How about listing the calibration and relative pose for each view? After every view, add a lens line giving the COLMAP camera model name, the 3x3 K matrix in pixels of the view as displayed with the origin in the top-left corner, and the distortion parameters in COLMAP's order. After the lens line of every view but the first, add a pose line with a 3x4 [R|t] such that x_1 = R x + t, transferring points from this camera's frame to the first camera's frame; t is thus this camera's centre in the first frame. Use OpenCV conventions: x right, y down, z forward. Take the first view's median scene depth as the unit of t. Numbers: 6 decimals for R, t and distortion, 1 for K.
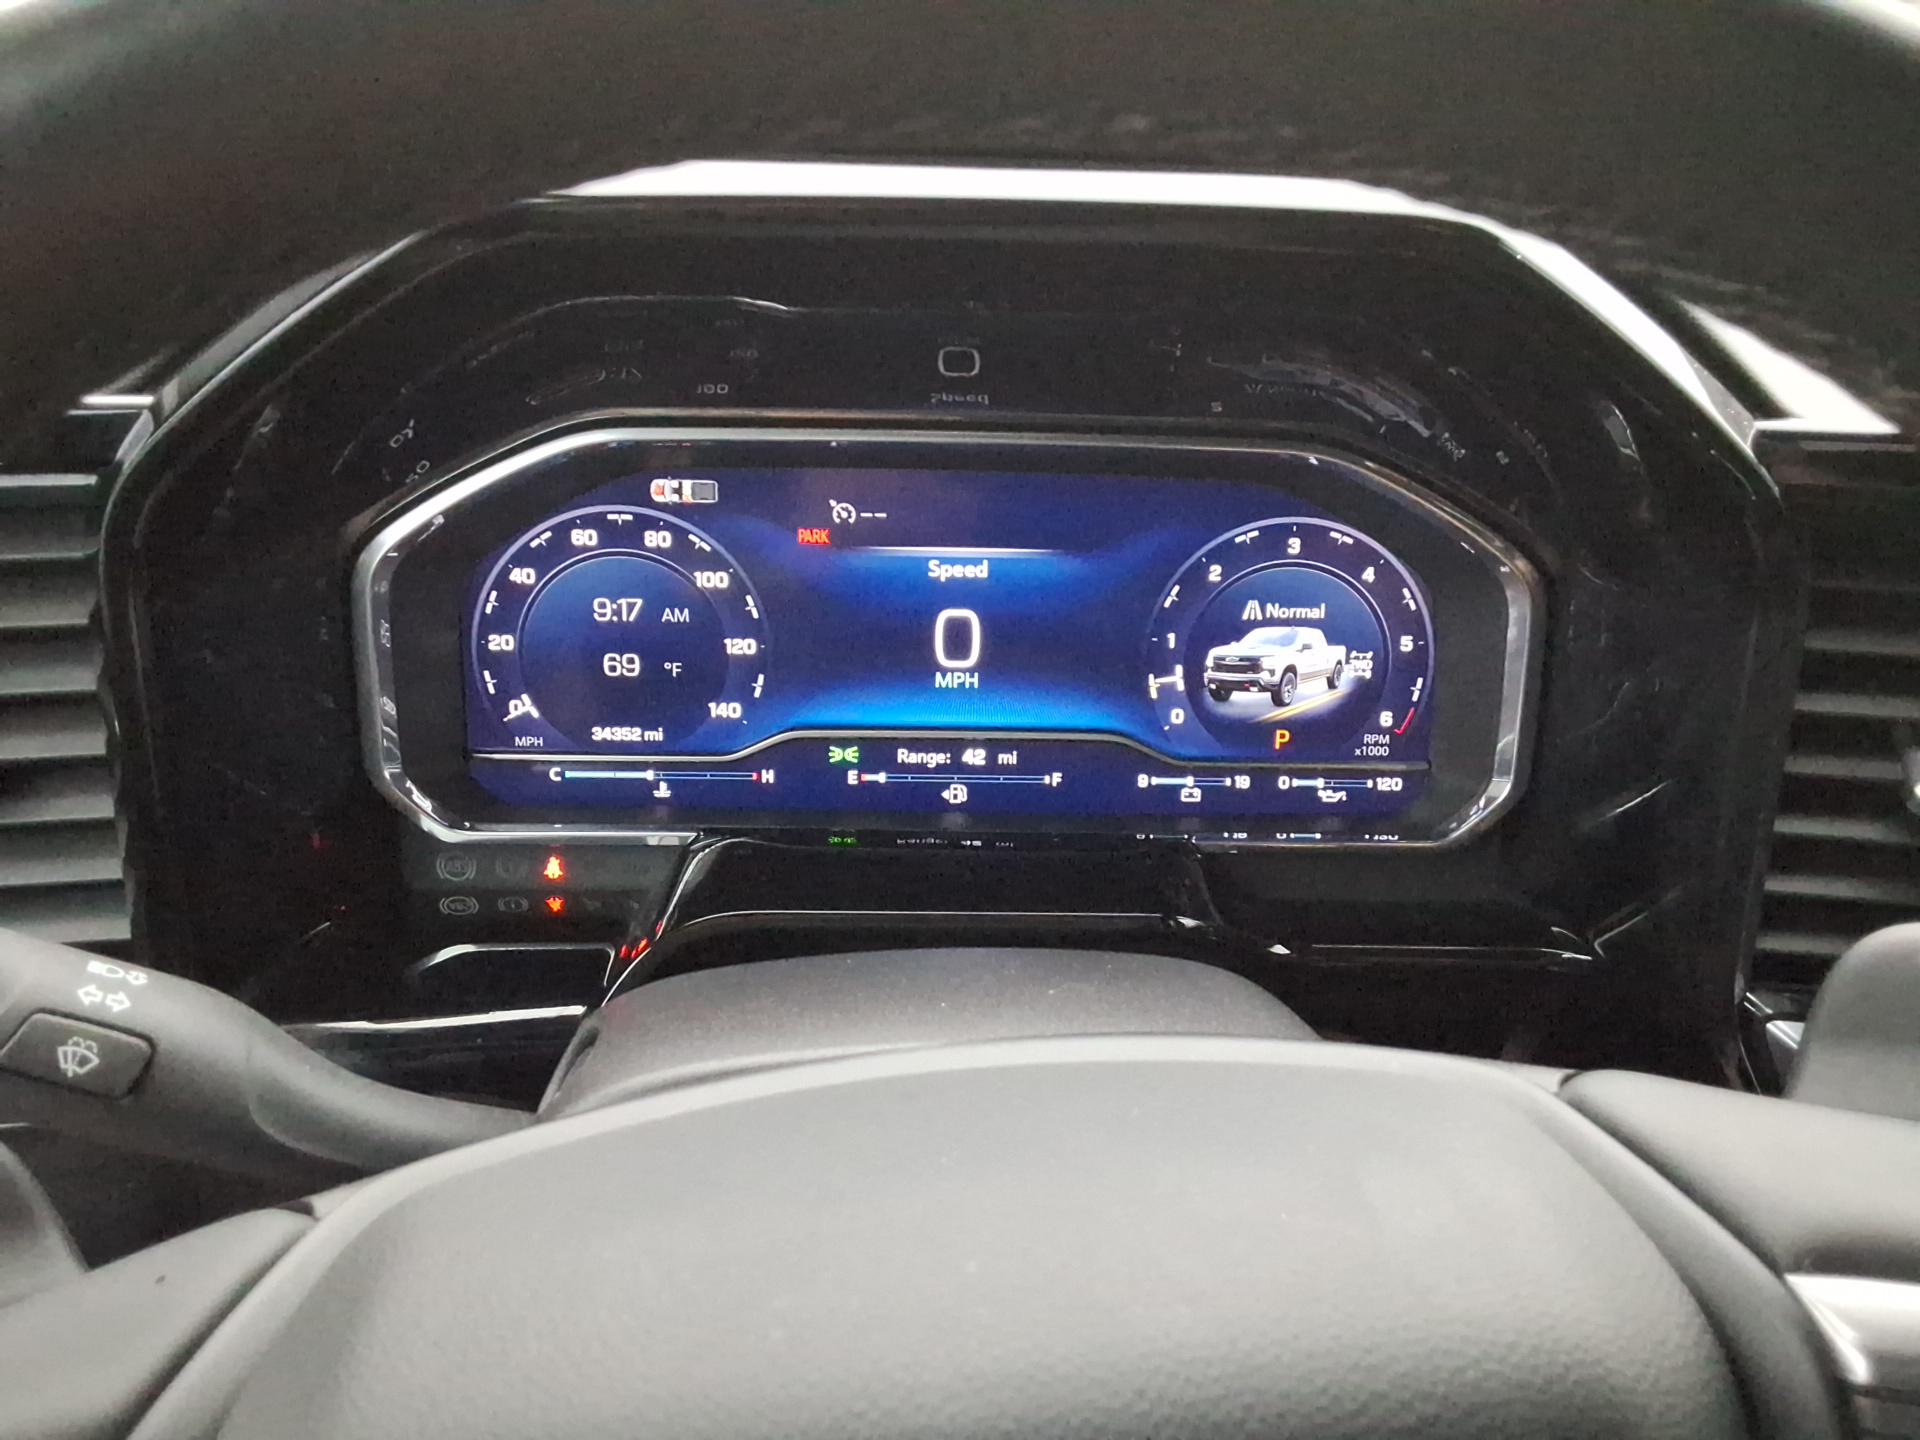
lens RADIAL K [[1580.9, 0, 958.5], [0, 1580.9, 711.9], [0, 0, 1]] dist [0.122342, -0.000168]
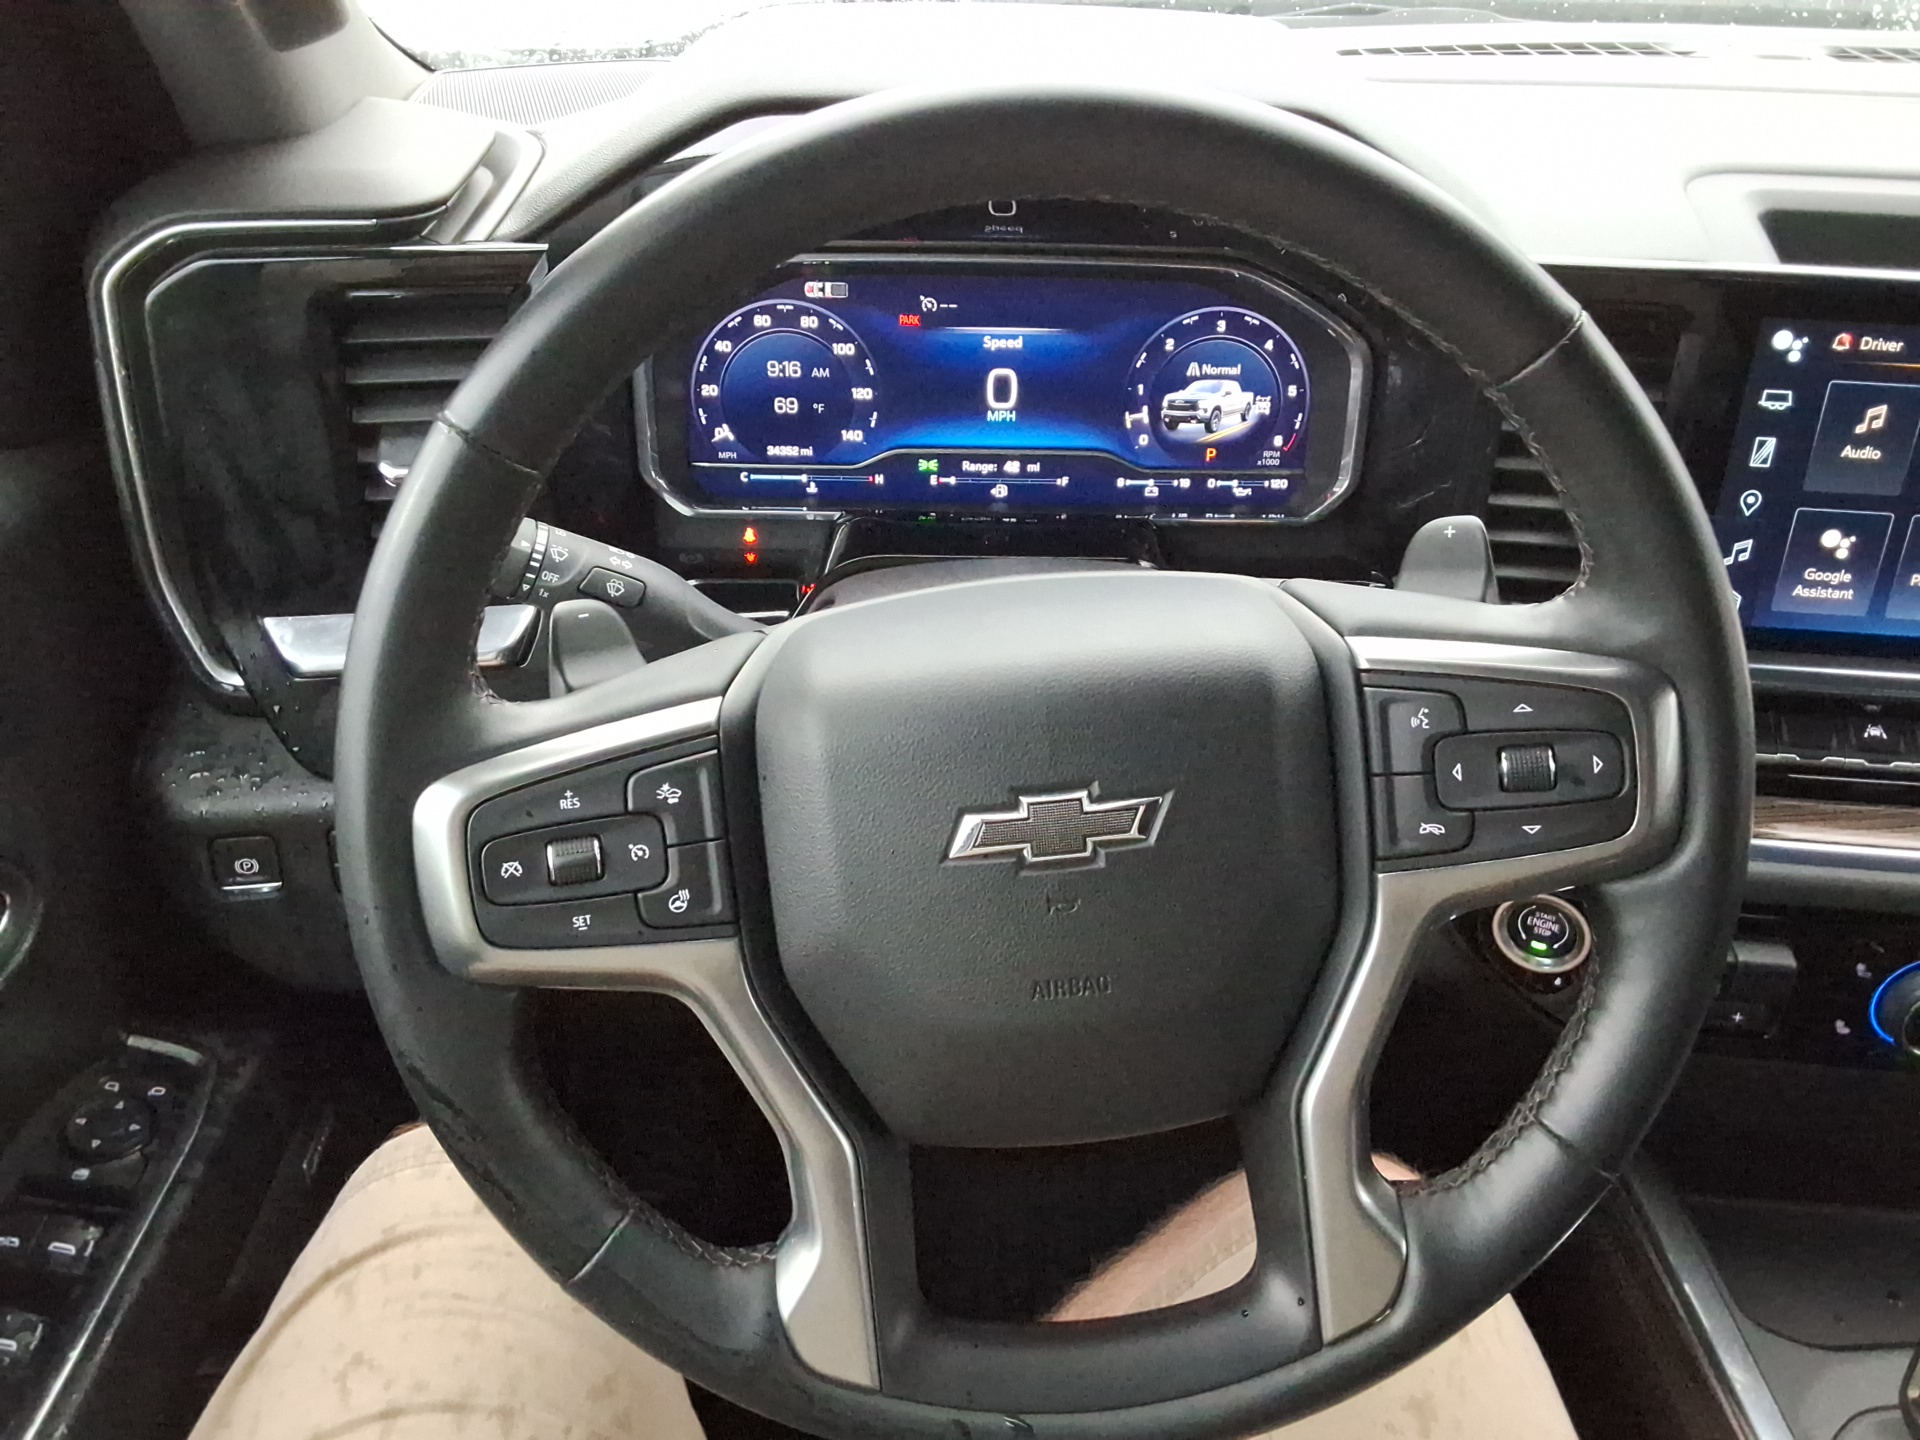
lens RADIAL K [[1544.2, 0, 972.1], [0, 1544.2, 707.1], [0, 0, 1]] dist [0.132150, -0.206587]
pose [[0.999992, 0.000169, 0.004078, -0.035795], [-0.000841, 0.986237, 0.165333, 0.009832], [-0.003994, -0.165335, 0.986229, -0.541878]]
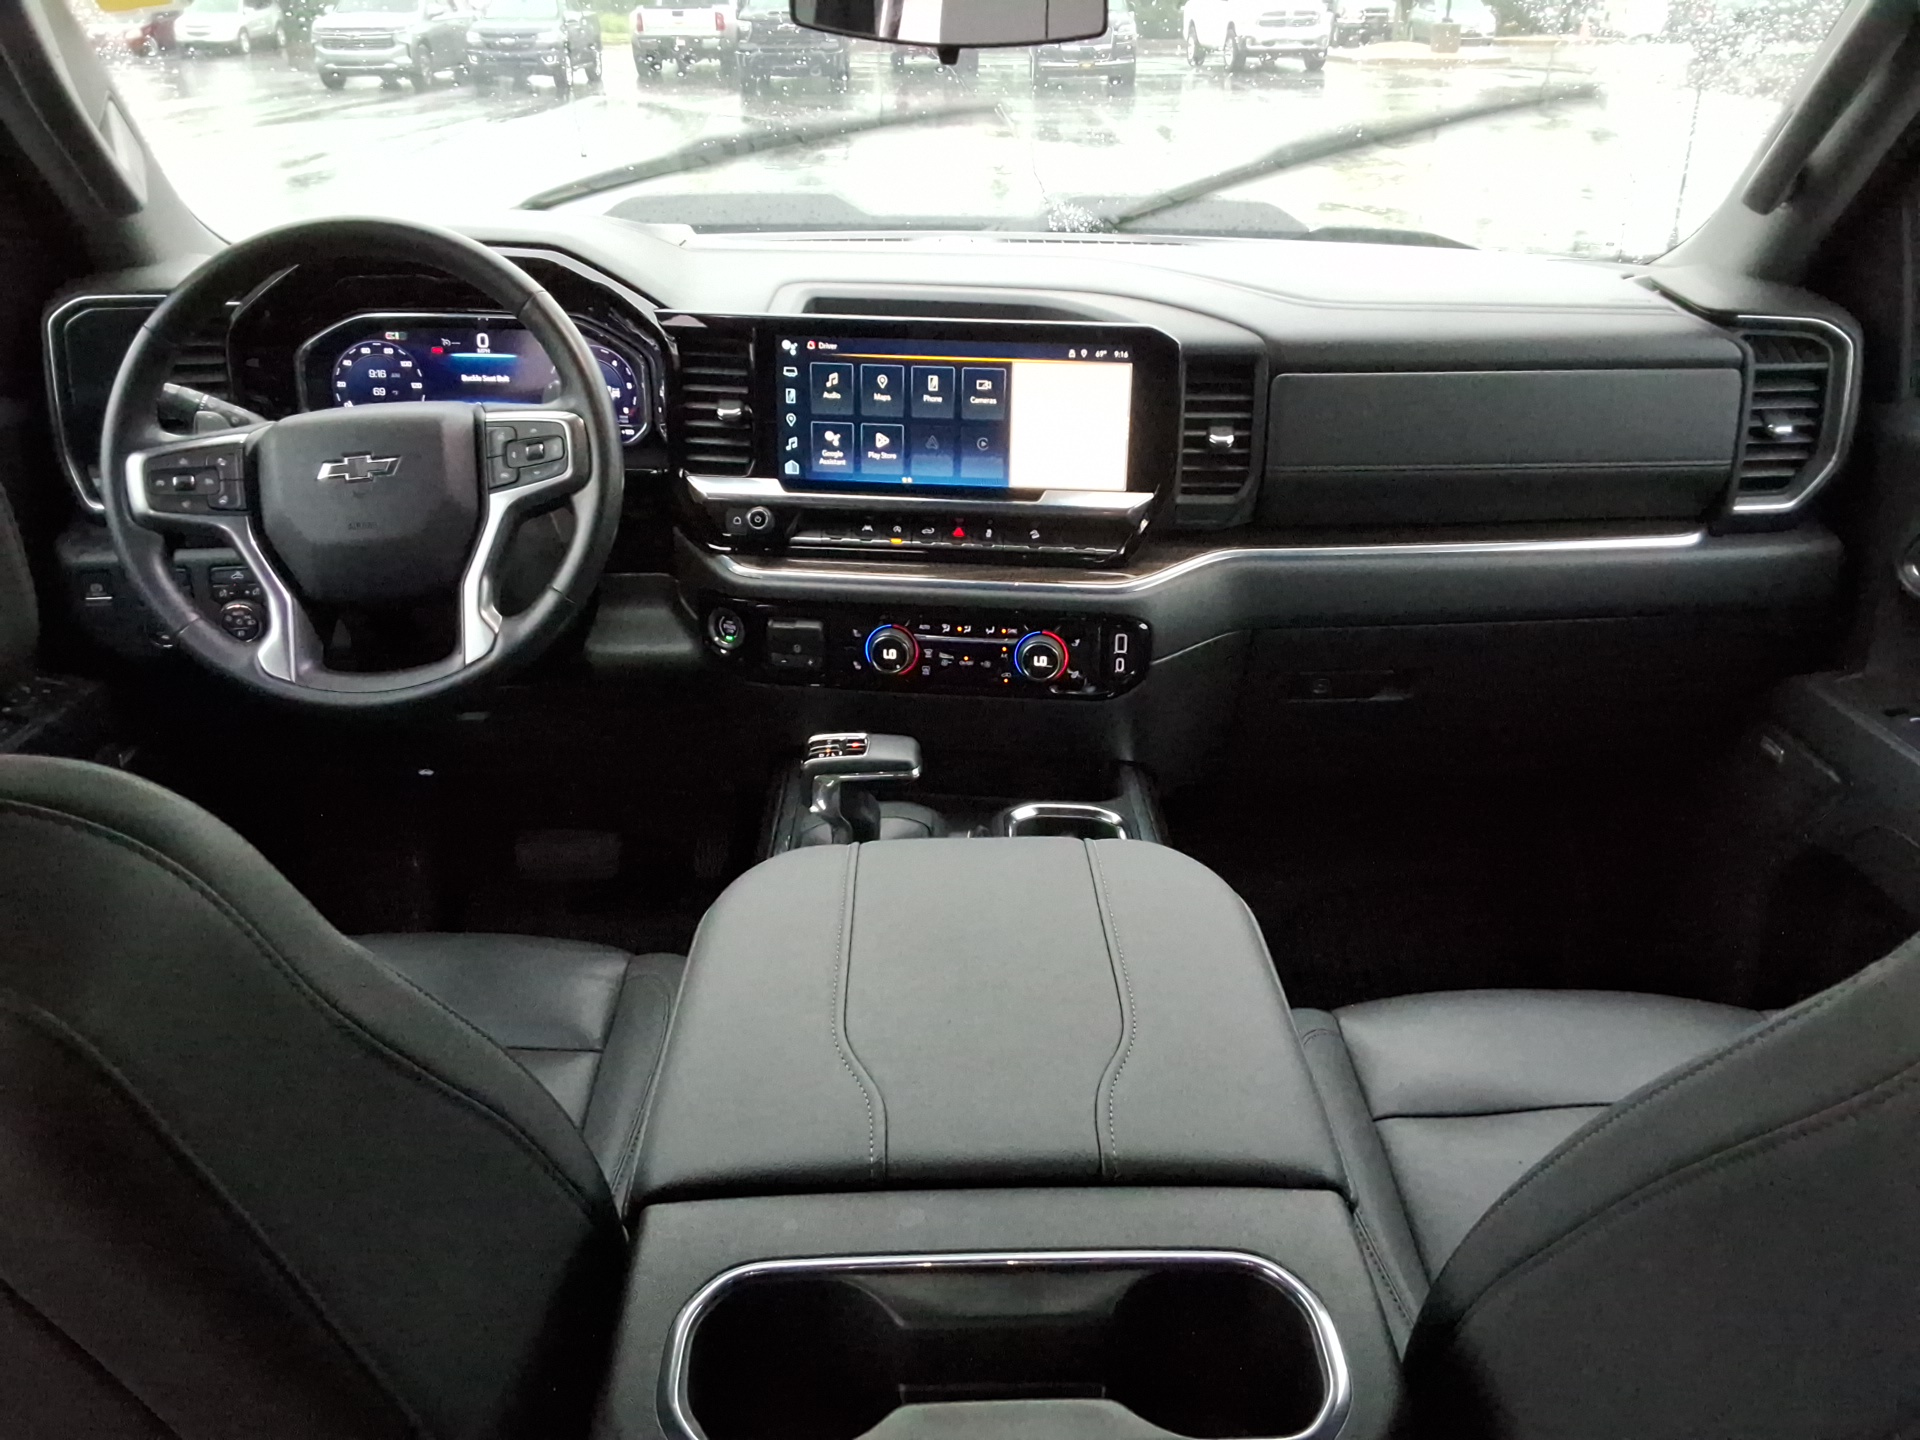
lens RADIAL K [[1527.1, 0, 972.2], [0, 1527.1, 712.8], [0, 0, 1]] dist [0.121857, -0.184044]
pose [[0.999965, -0.008081, 0.002371, 0.960182], [0.008033, 0.999771, 0.019855, 0.559400], [-0.002531, -0.019835, 0.999800, -2.121395]]
